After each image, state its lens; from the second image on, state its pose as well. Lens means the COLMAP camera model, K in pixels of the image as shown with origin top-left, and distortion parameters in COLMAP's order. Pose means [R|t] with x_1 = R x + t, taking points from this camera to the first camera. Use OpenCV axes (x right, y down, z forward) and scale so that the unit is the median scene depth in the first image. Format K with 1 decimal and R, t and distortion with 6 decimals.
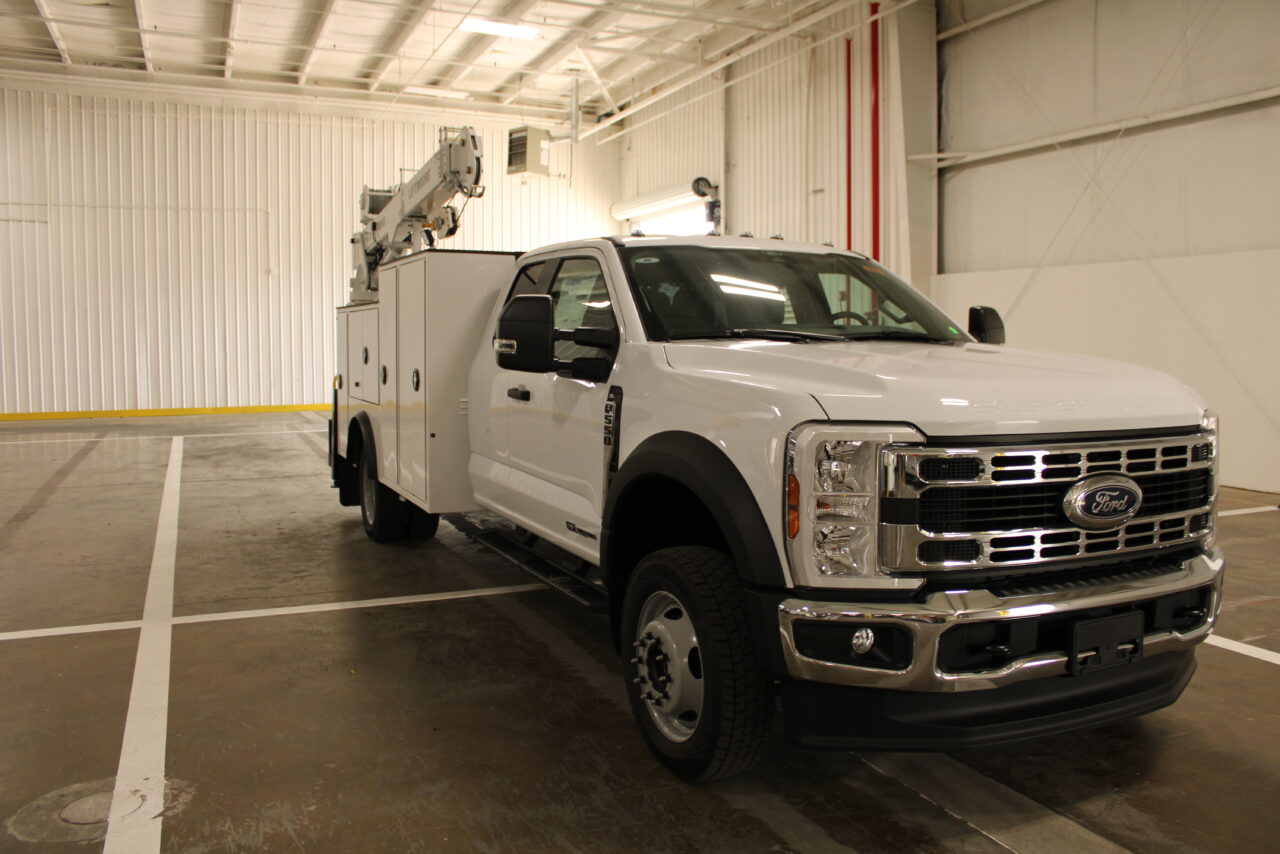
lens RADIAL K [[1059.0, 0, 632.7], [0, 1059.0, 424.5], [0, 0, 1]] dist [-0.166044, 0.146576]
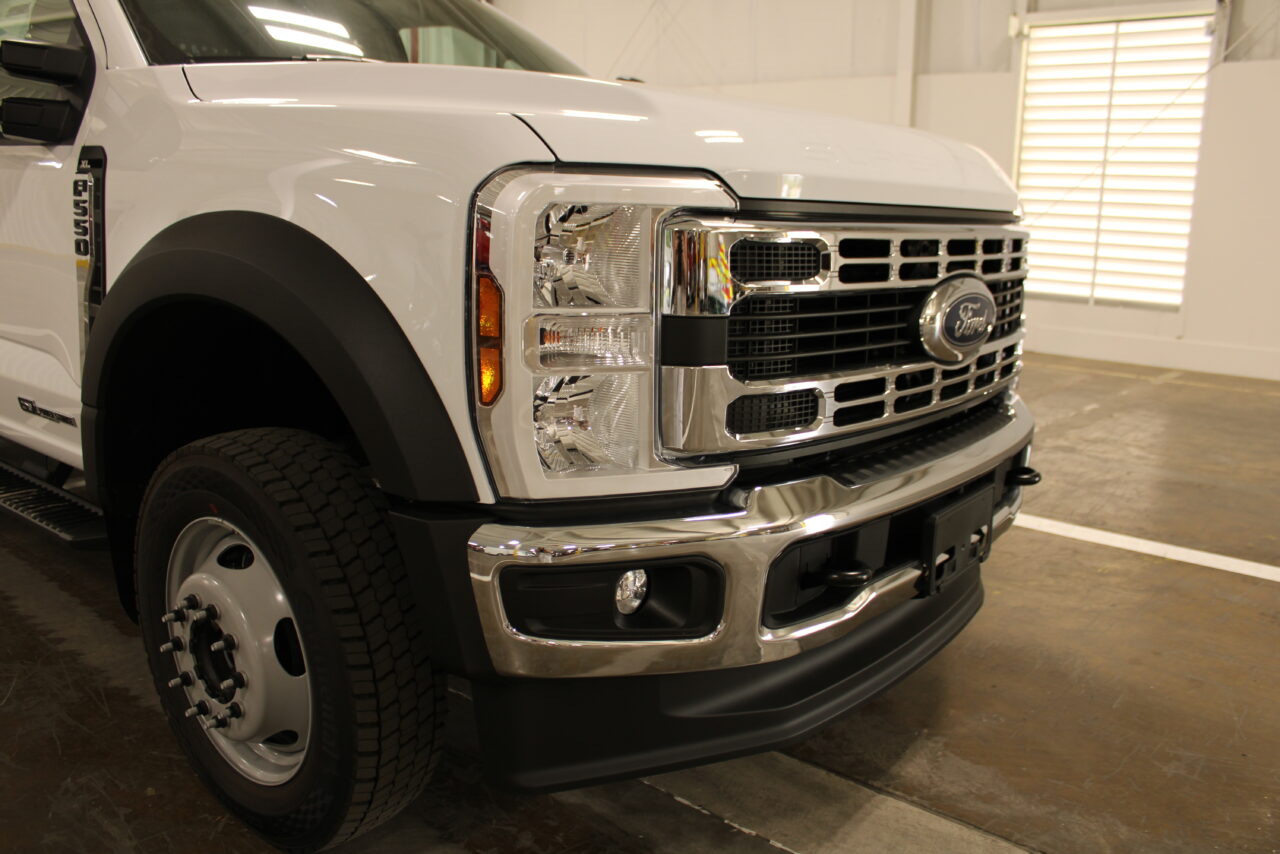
lens RADIAL K [[1059.0, 0, 645.7], [0, 1059.0, 422.4], [0, 0, 1]] dist [-0.166044, 0.146576]
pose [[0.894632, -0.071652, 0.441021, -0.001741], [0.011146, 0.990329, 0.138288, 0.044908], [-0.446664, -0.118801, 0.886779, 0.489277]]
